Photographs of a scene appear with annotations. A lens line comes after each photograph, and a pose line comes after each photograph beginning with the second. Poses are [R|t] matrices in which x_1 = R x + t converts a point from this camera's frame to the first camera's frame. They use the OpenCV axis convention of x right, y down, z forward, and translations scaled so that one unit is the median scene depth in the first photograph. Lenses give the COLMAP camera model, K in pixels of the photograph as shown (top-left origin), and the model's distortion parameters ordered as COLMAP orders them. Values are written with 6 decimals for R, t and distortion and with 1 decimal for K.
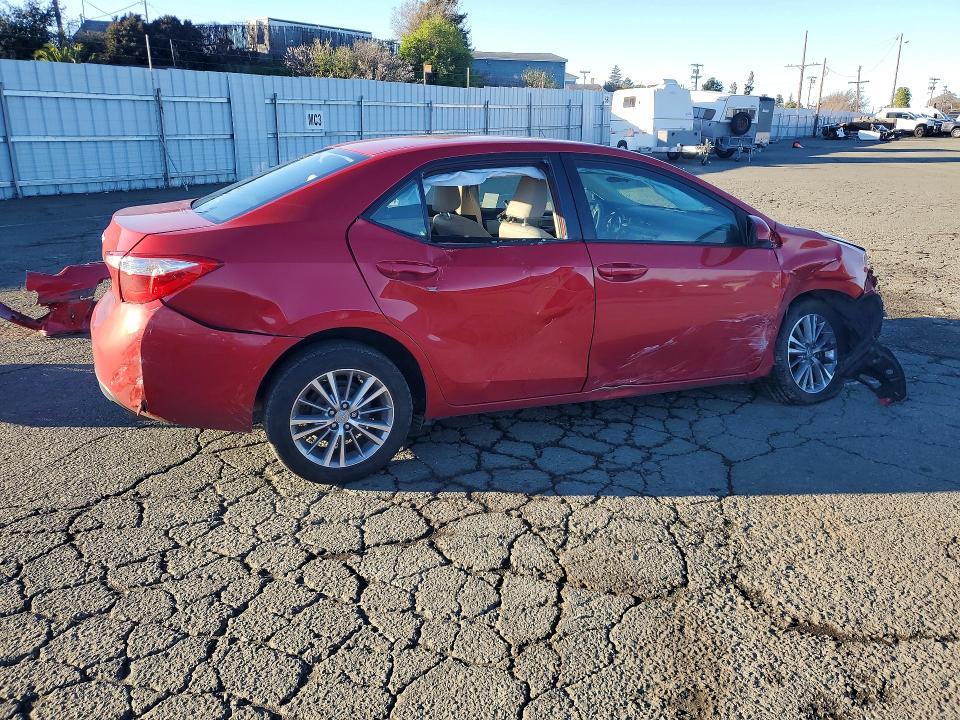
lens RADIAL K [[771.3, 0, 486.6], [0, 771.3, 353.6], [0, 0, 1]] dist [0.012181, 0.021173]
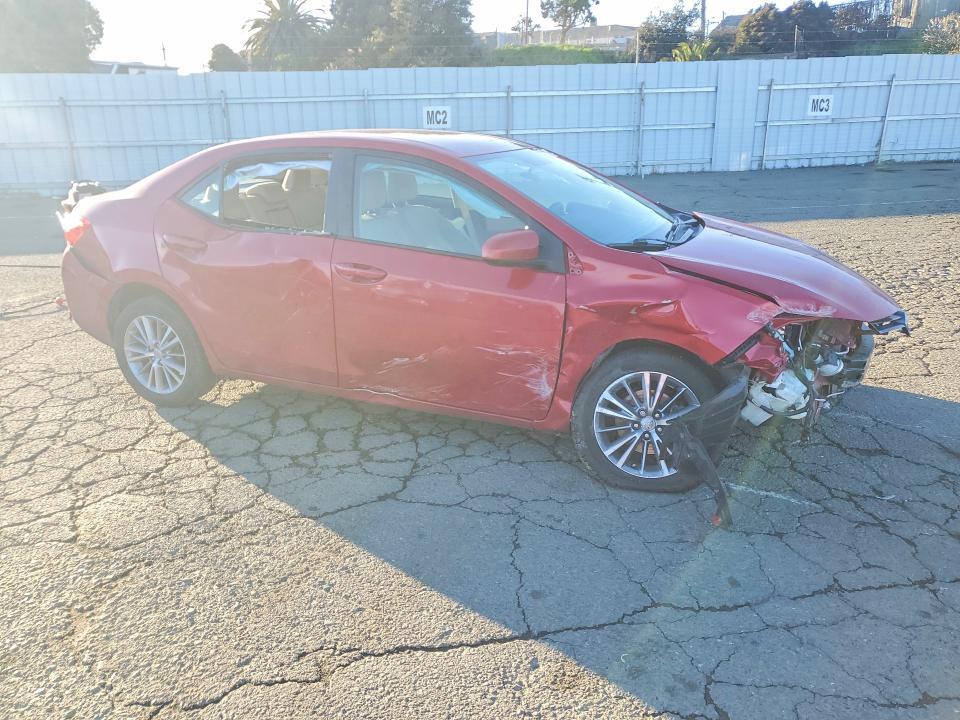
lens RADIAL K [[771.3, 0, 481.0], [0, 771.3, 368.5], [0, 0, 1]] dist [0.012181, 0.021173]
pose [[0.680767, 0.212329, -0.701052, 0.248735], [-0.189652, 0.975523, 0.111294, -0.031639], [0.707523, 0.057190, 0.704372, 0.110541]]
